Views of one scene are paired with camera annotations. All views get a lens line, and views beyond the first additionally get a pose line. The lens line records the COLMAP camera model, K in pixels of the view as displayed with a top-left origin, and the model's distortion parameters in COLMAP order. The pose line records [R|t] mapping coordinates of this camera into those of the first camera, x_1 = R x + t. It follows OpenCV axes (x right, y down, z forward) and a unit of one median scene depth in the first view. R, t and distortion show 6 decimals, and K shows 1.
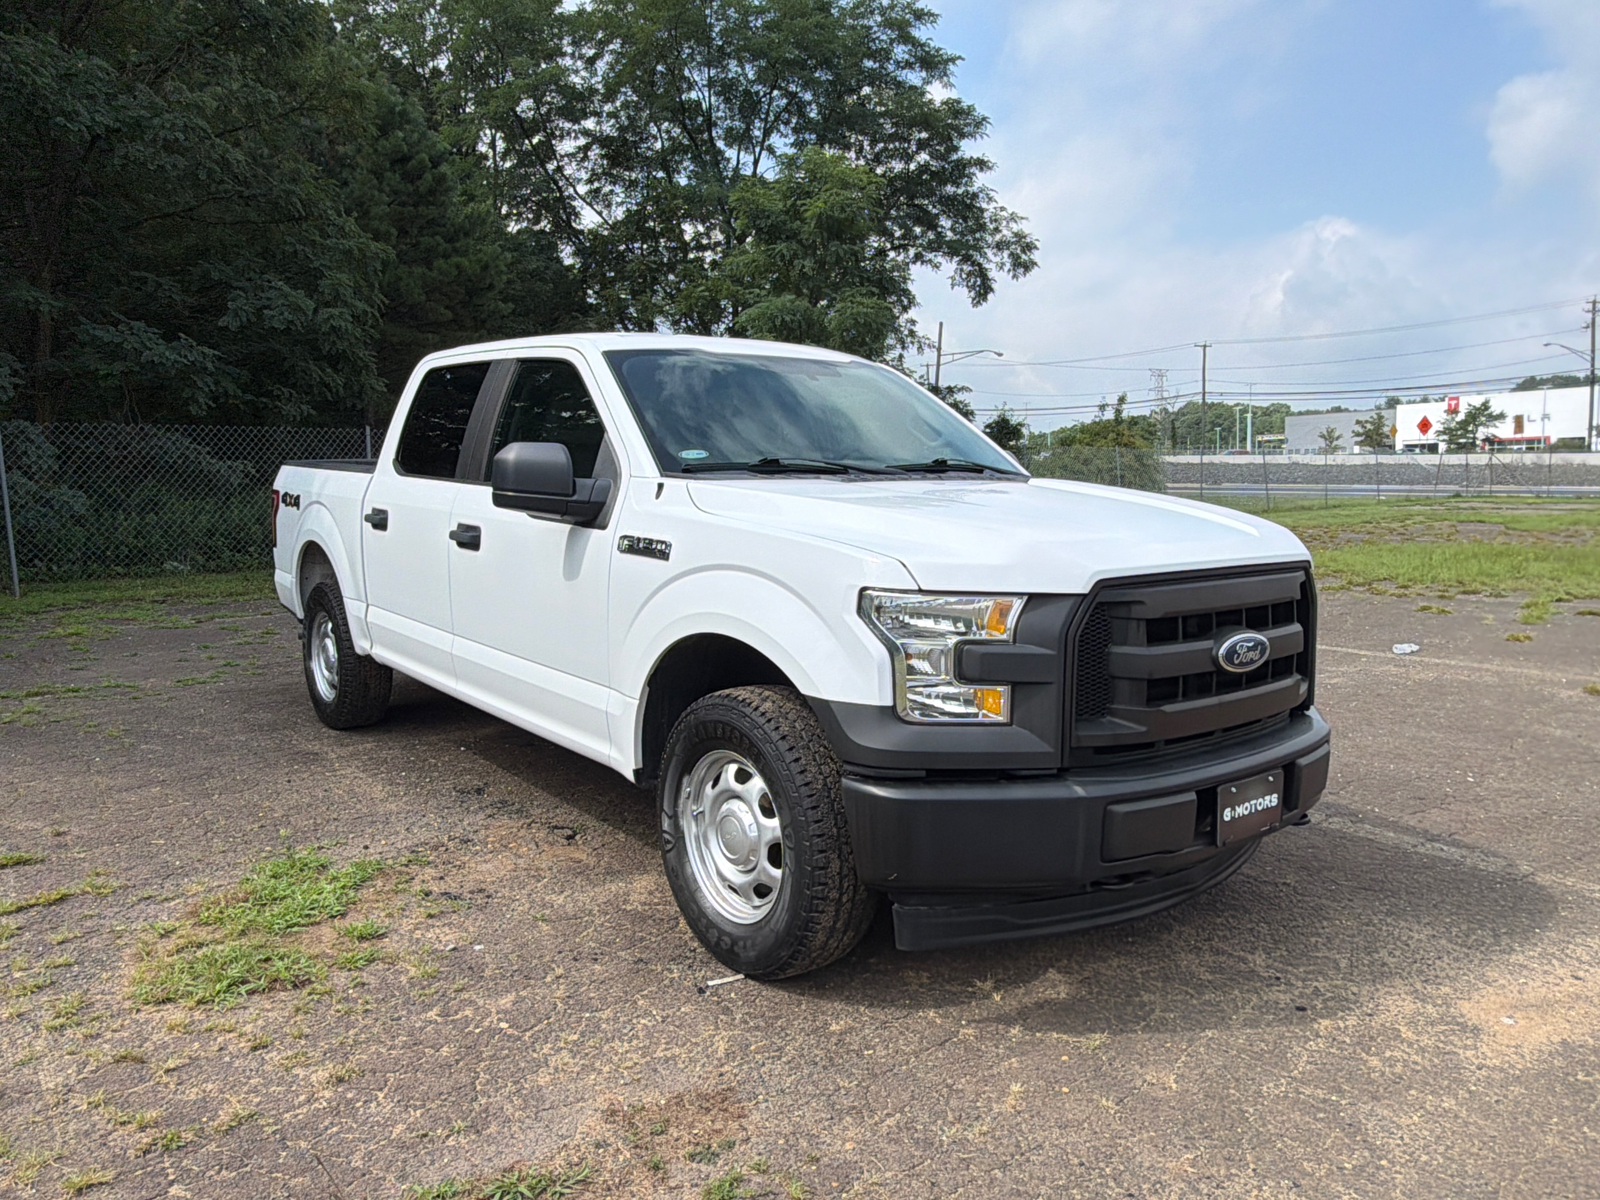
lens RADIAL K [[1145.5, 0, 796.8], [0, 1145.5, 605.2], [0, 0, 1]] dist [-0.005930, 0.009296]
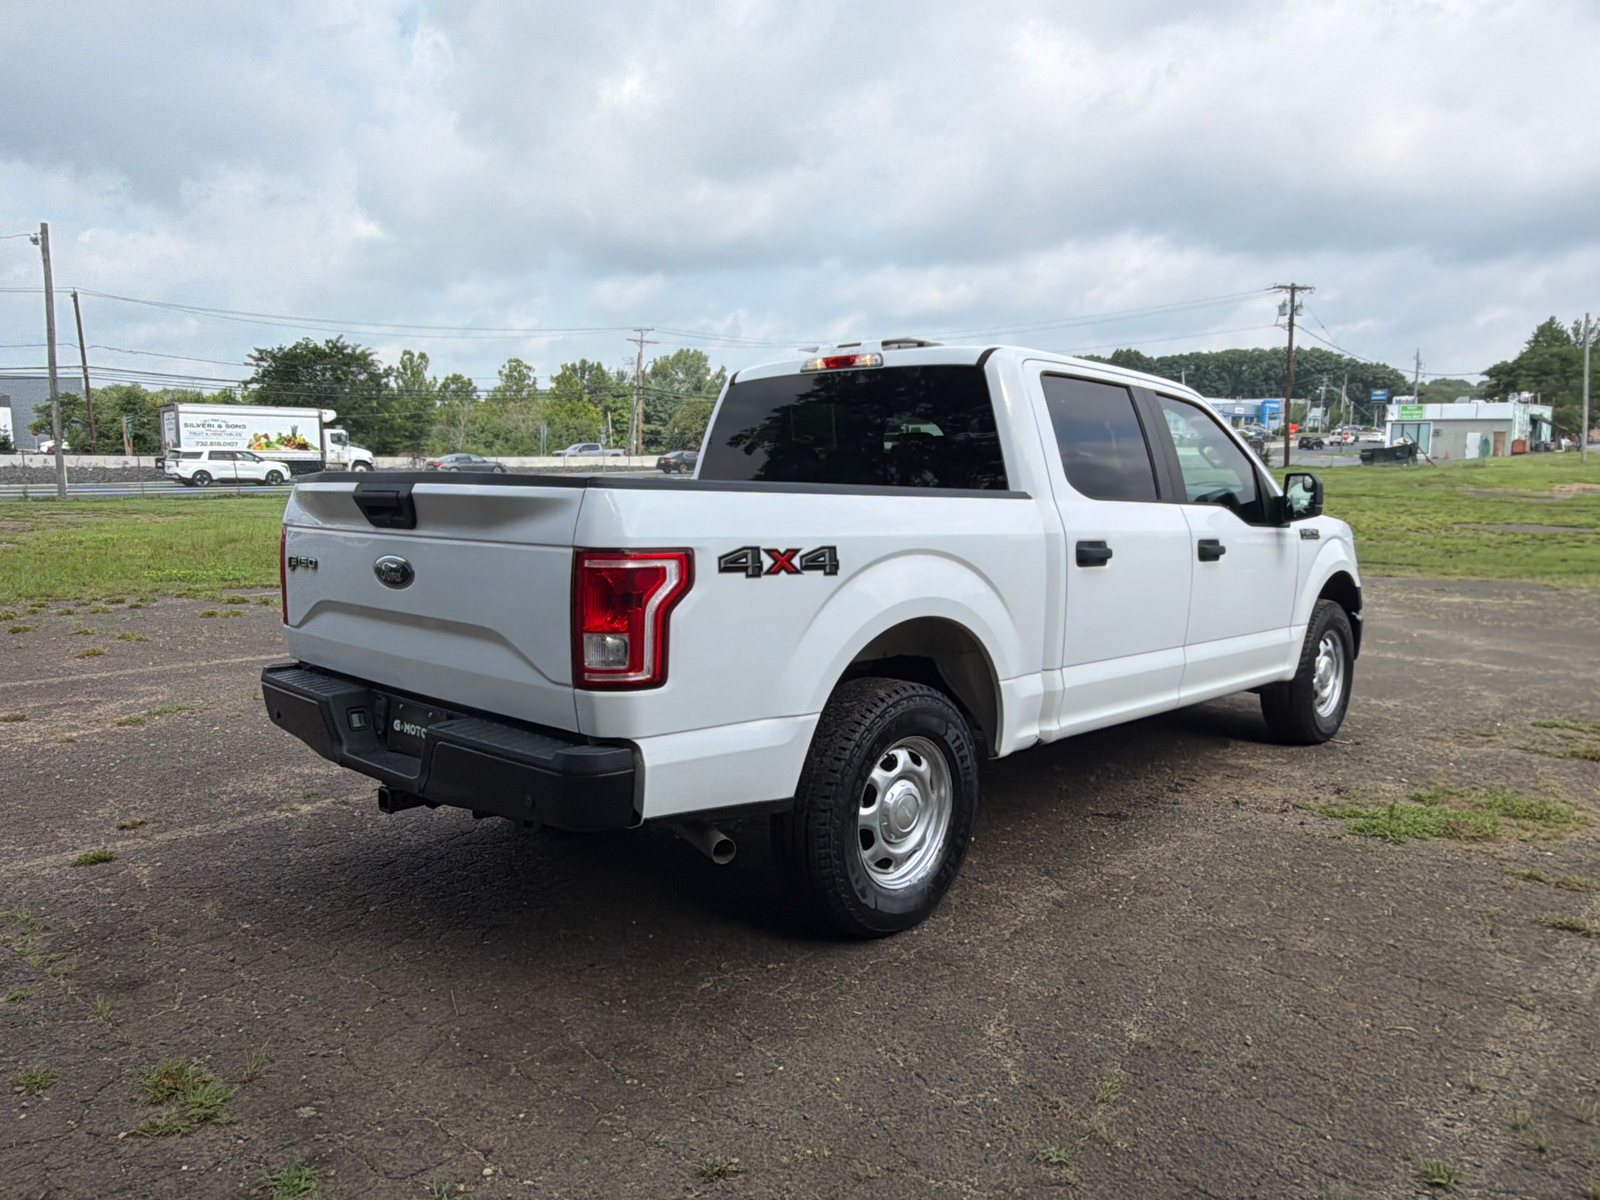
lens RADIAL K [[1145.5, 0, 798.3], [0, 1145.5, 602.1], [0, 0, 1]] dist [-0.005930, 0.009296]
pose [[-0.145086, -0.109540, 0.983337, -1.197688], [0.112145, 0.985627, 0.126342, -0.175880], [-0.983043, 0.128606, -0.130716, 1.380963]]
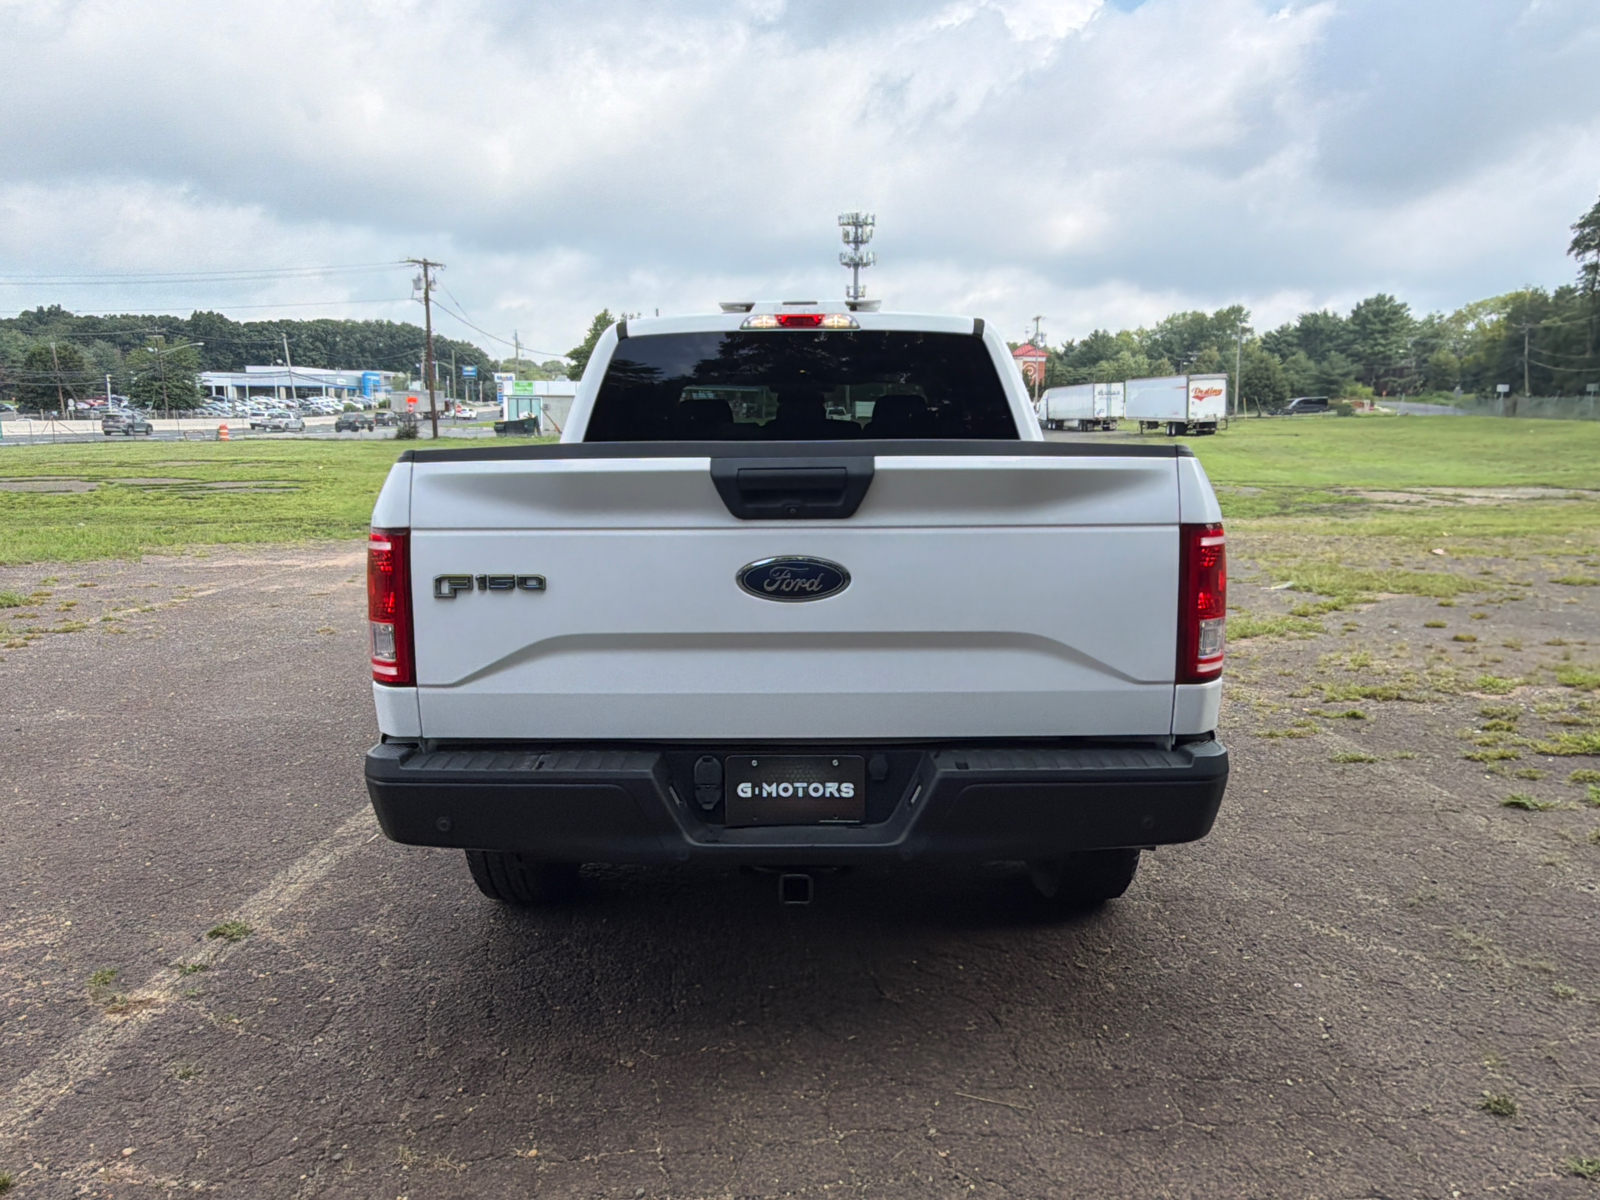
lens RADIAL K [[1145.5, 0, 796.1], [0, 1145.5, 601.1], [0, 0, 1]] dist [-0.005930, 0.009296]
pose [[-0.778929, -0.079598, 0.622041, -0.805692], [0.079146, 0.971503, 0.223425, -0.235649], [-0.622098, 0.223264, -0.750431, 1.896541]]
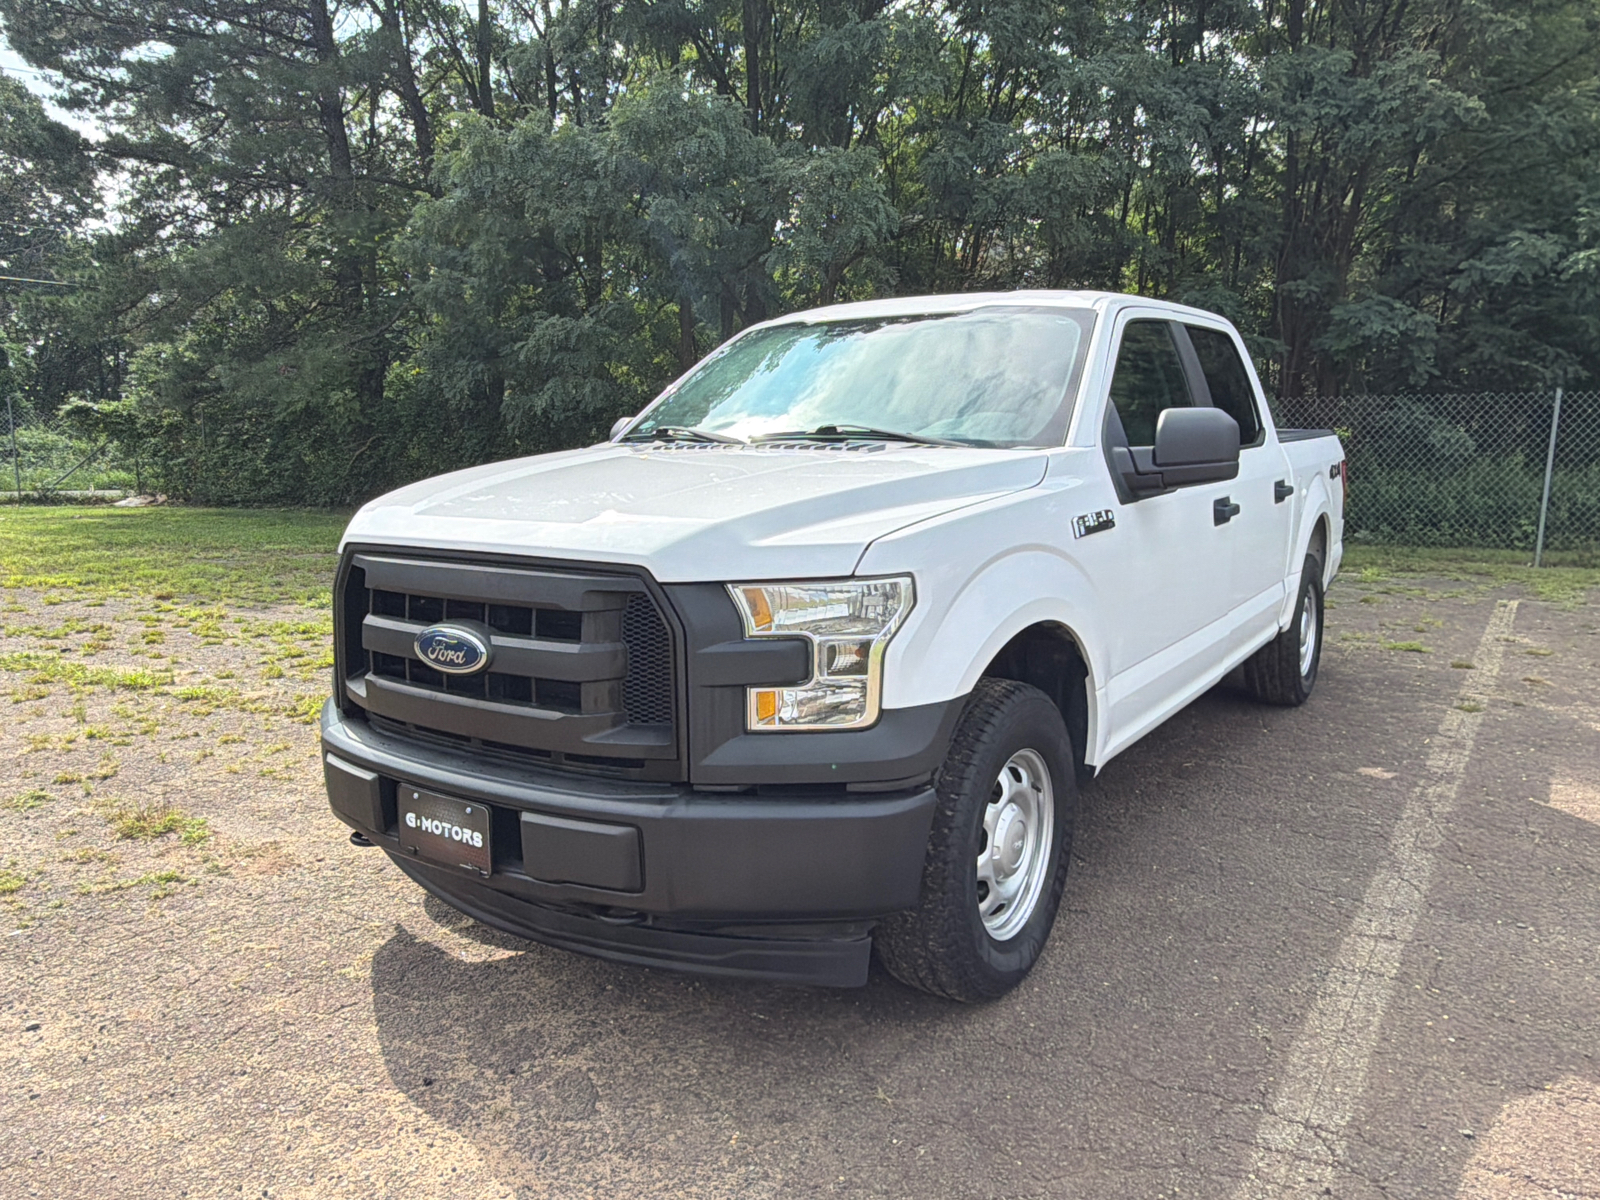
lens RADIAL K [[1145.5, 0, 804.4], [0, 1145.5, 596.8], [0, 0, 1]] dist [-0.005930, 0.009296]
pose [[0.304869, 0.126491, -0.943957, 0.774846], [-0.109796, 0.989201, 0.097092, -0.067411], [0.946044, 0.074043, 0.315465, 0.591734]]
